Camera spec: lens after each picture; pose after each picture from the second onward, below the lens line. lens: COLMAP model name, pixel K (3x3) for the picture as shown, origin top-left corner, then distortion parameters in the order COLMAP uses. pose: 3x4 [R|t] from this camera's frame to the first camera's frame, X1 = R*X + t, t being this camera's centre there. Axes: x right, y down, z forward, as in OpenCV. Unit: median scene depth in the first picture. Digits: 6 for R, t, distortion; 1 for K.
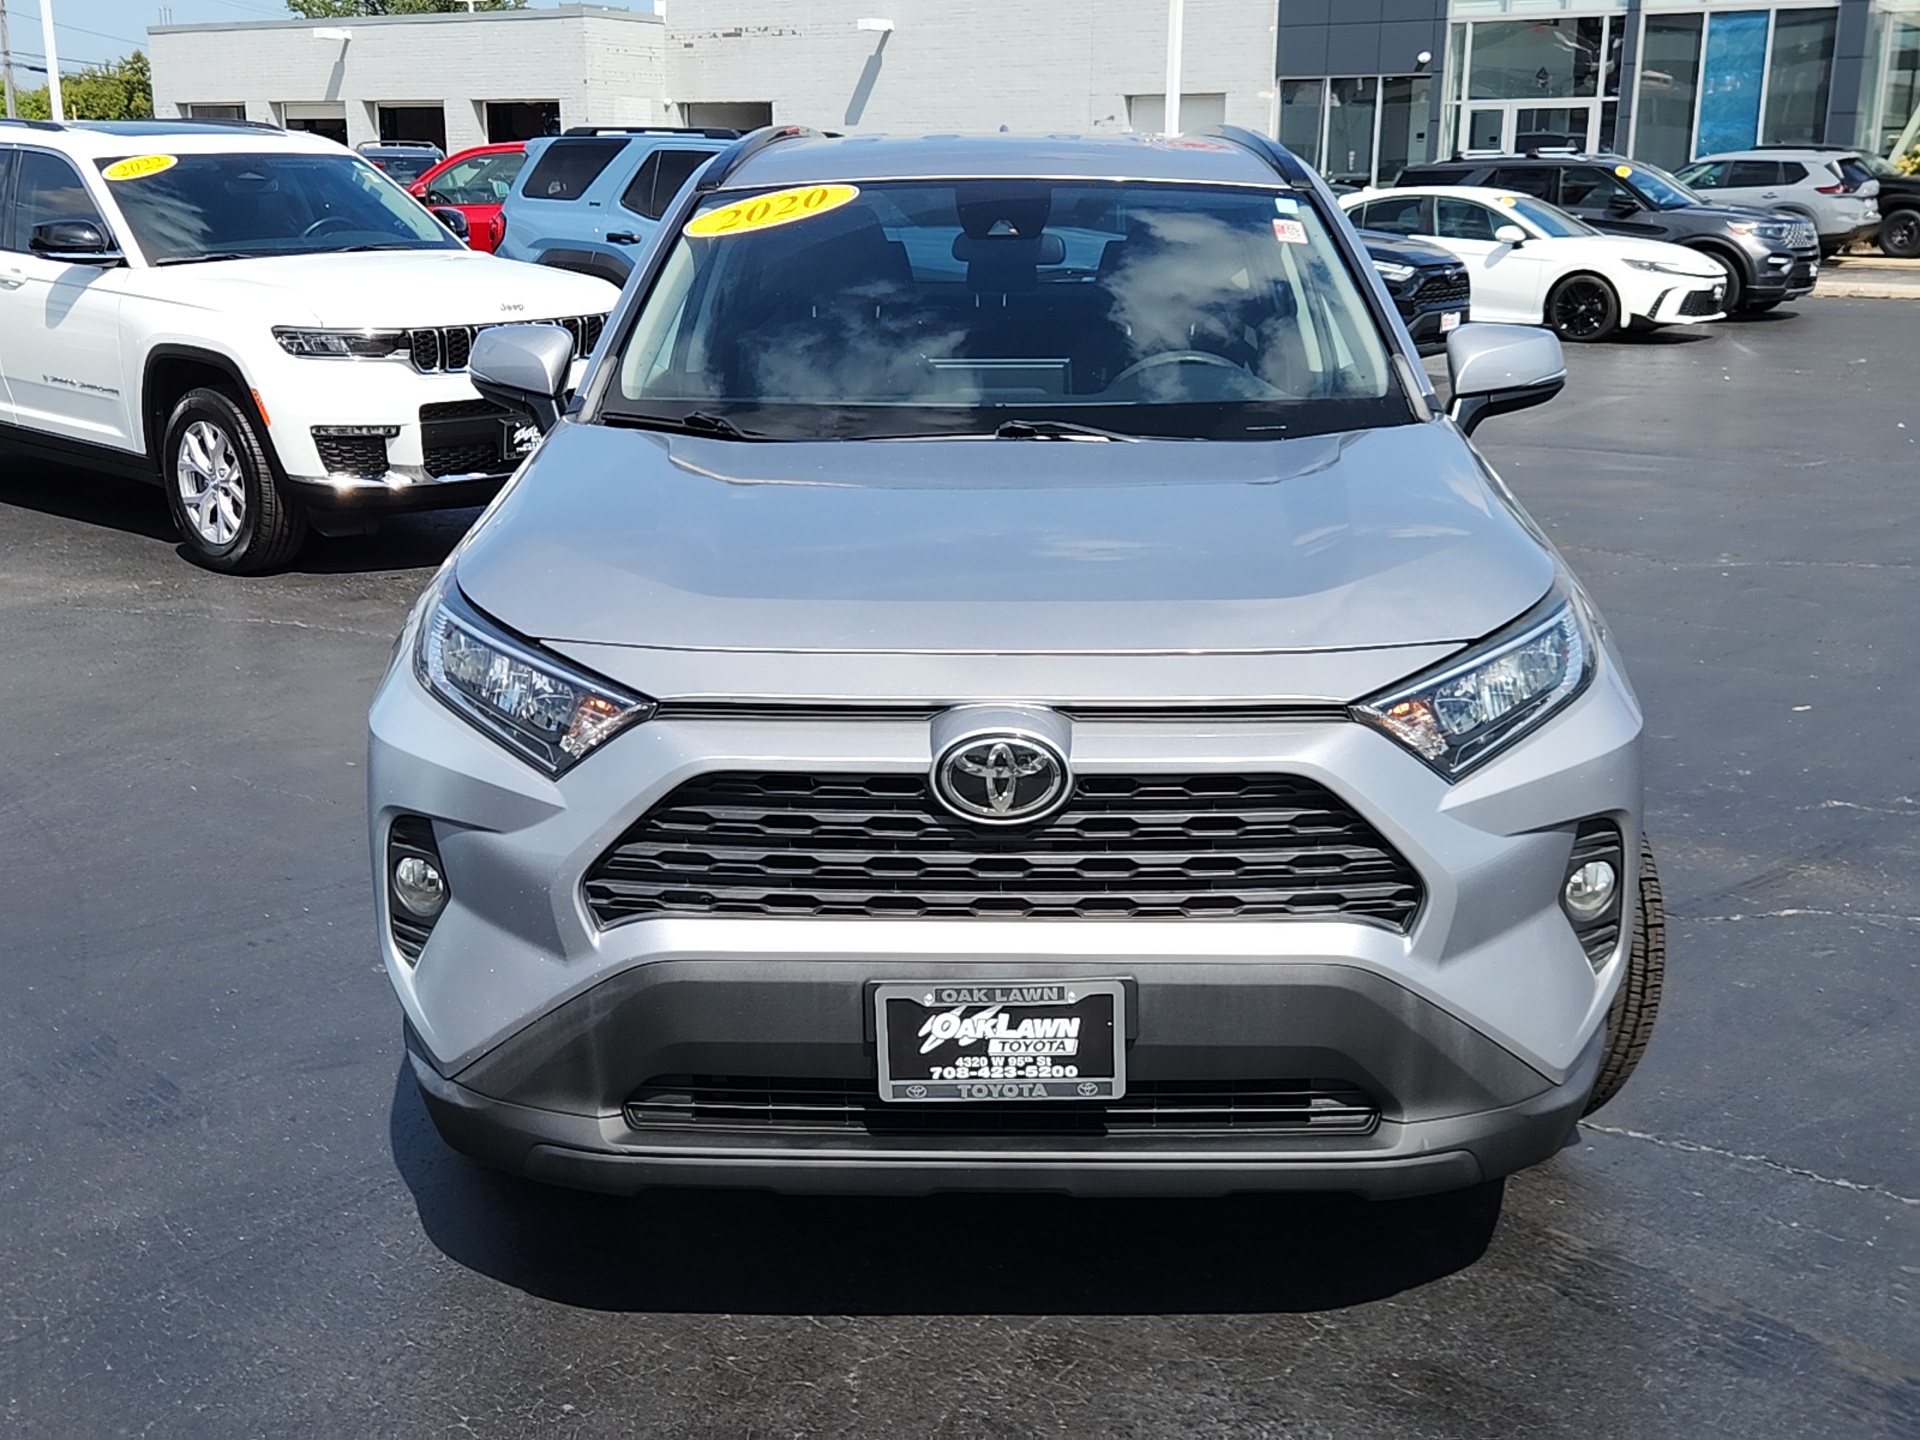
lens RADIAL K [[2197.5, 0, 951.9], [0, 2197.5, 734.8], [0, 0, 1]] dist [0.119468, -0.159344]
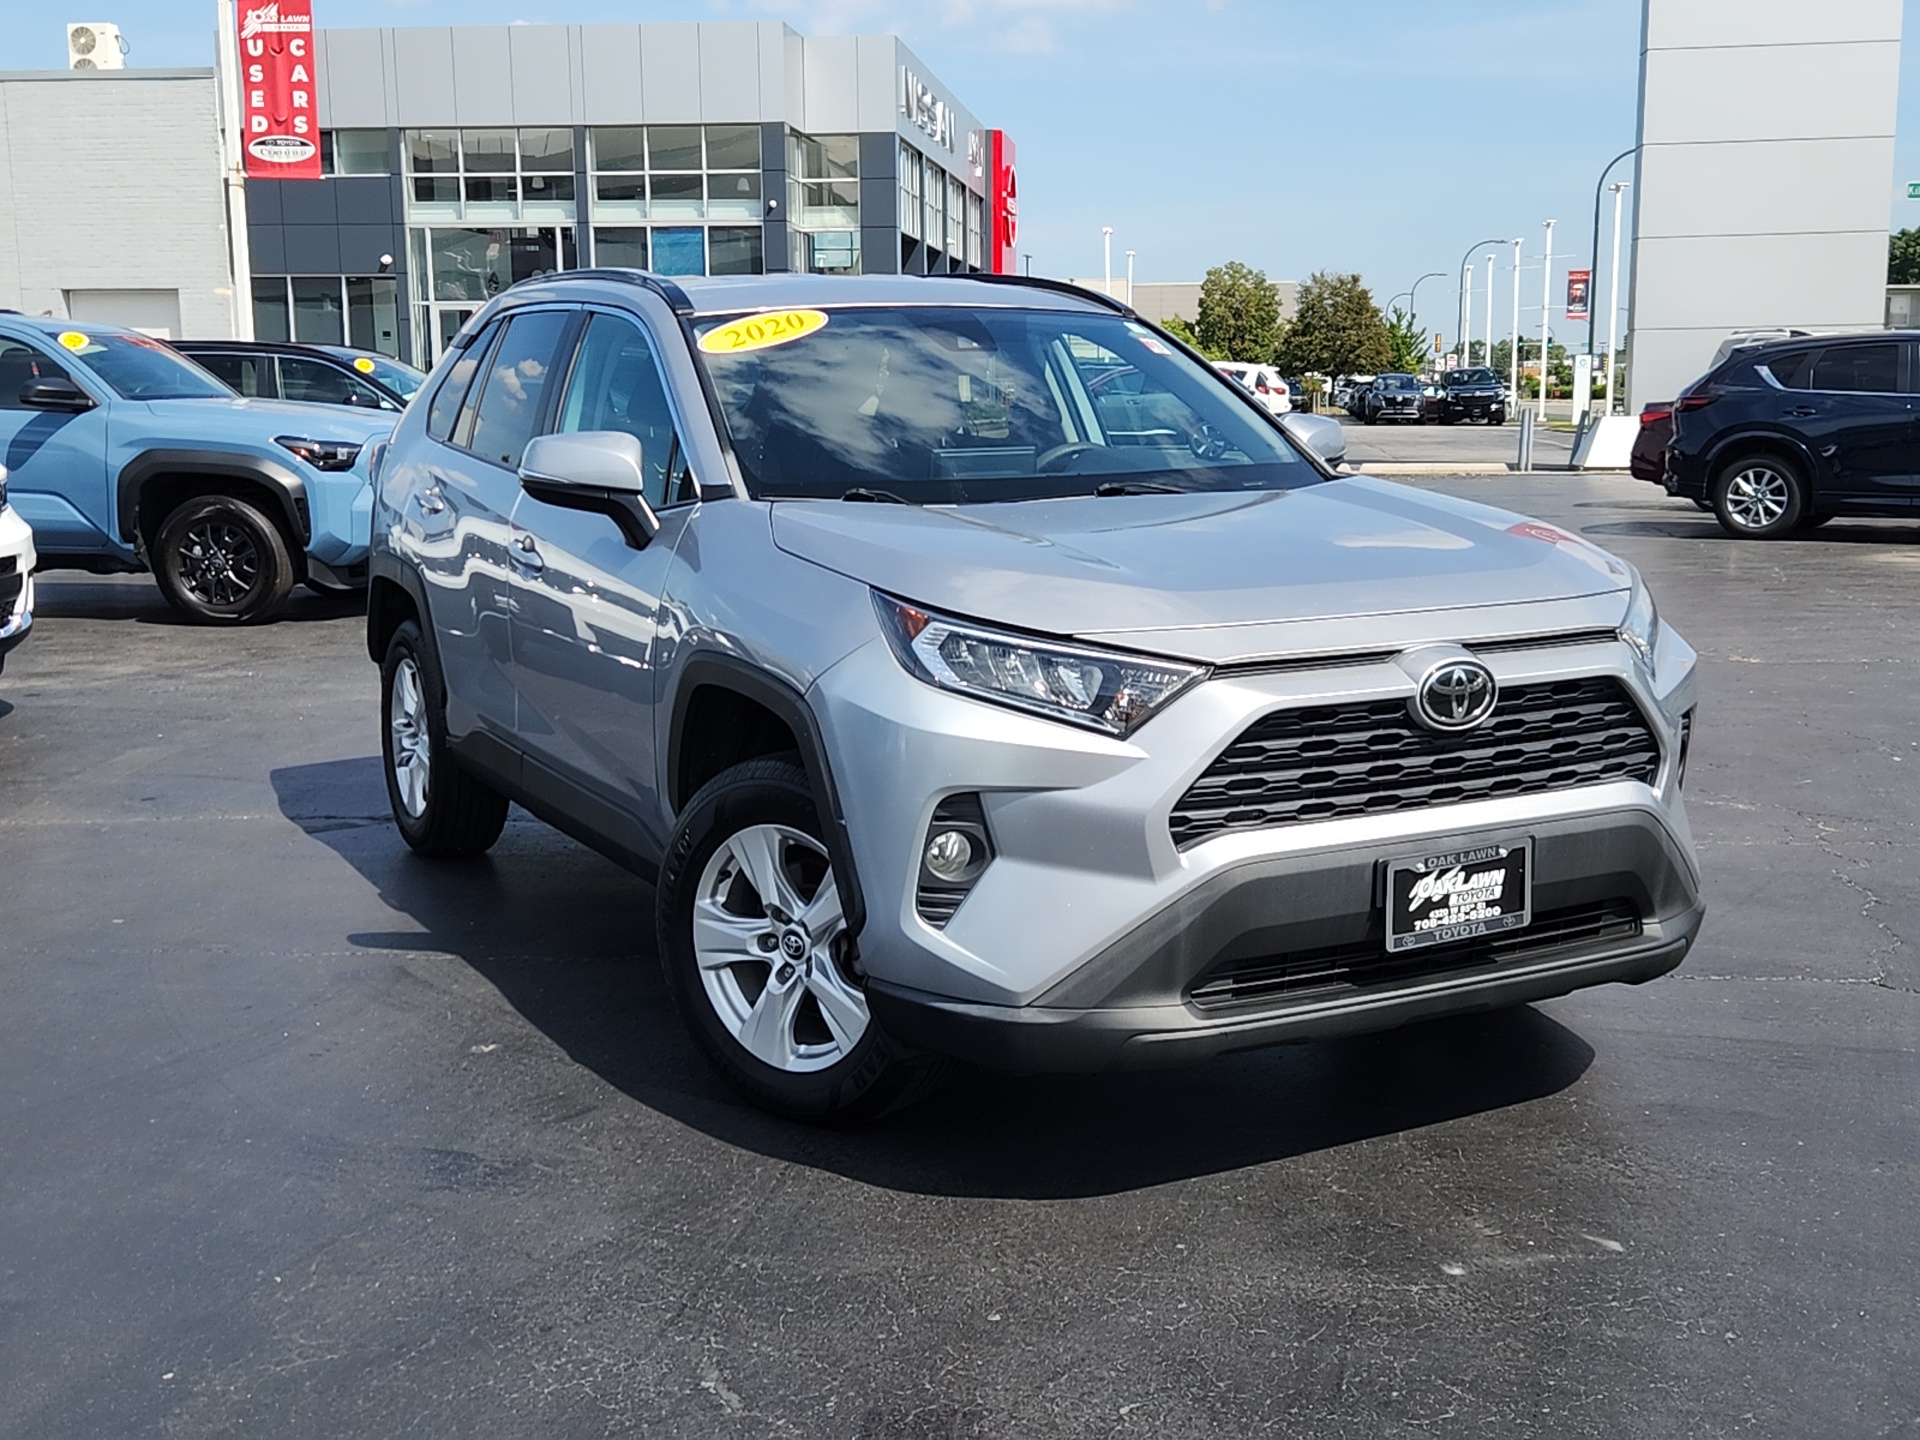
lens RADIAL K [[2235.1, 0, 1000.2], [0, 2235.1, 745.9], [0, 0, 1]] dist [0.070969, -0.139211]
pose [[0.868968, -0.093151, 0.486022, -0.877073], [0.134167, 0.989687, -0.050196, 0.080147], [-0.476334, 0.108827, 0.872504, -0.075289]]
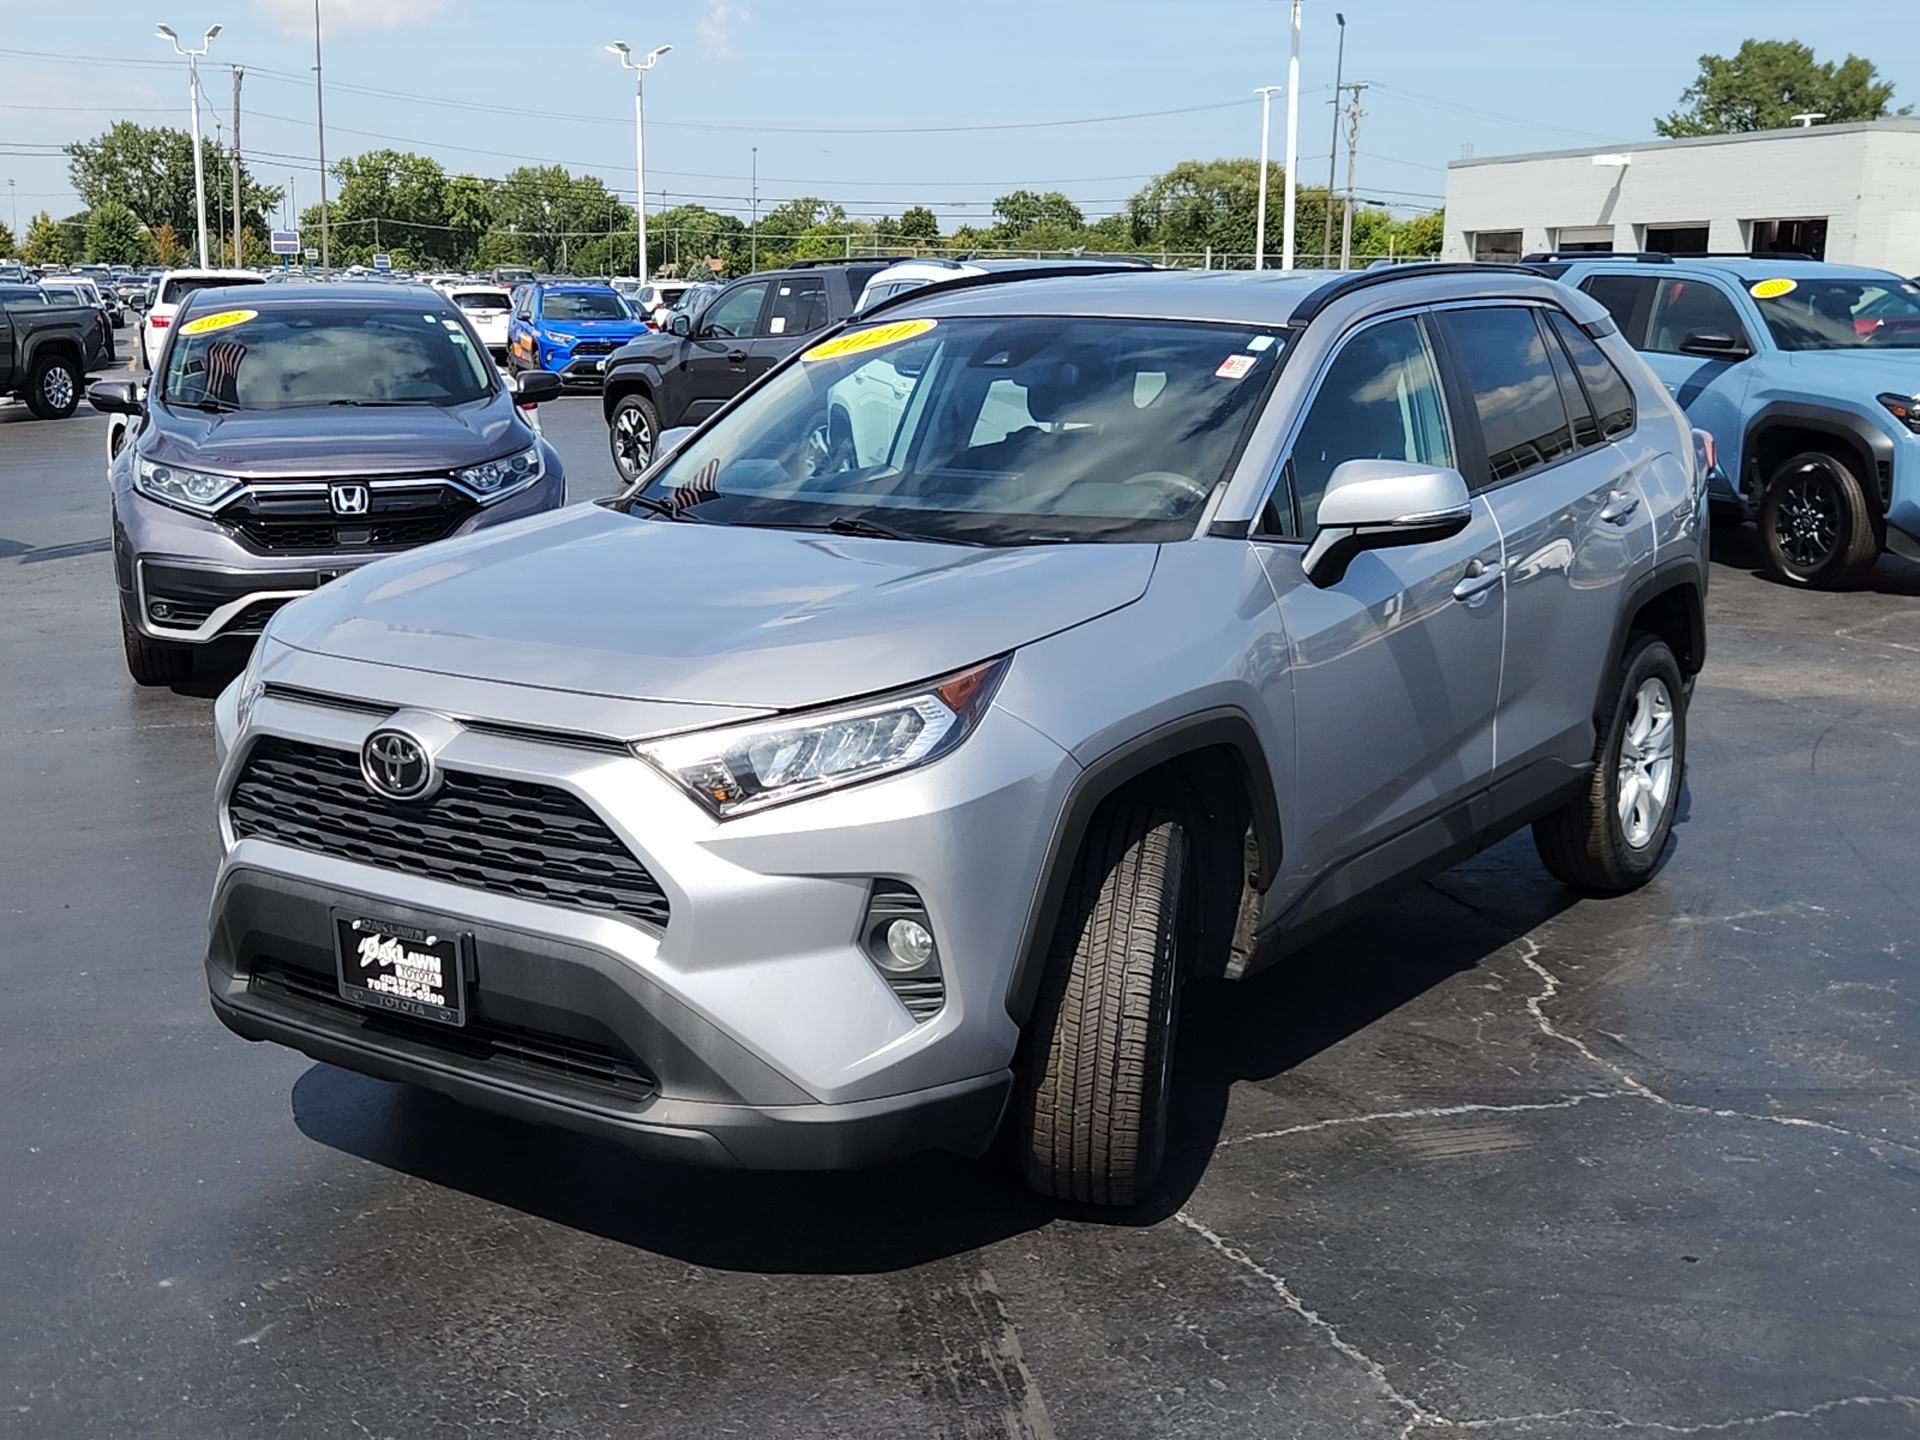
lens RADIAL K [[2197.5, 0, 951.9], [0, 2197.5, 734.8], [0, 0, 1]] dist [0.119468, -0.159344]
pose [[0.826272, 0.116563, -0.551079, 0.995667], [-0.144328, 0.989504, -0.007103, -0.034582], [0.544467, 0.085405, 0.834423, 0.069508]]
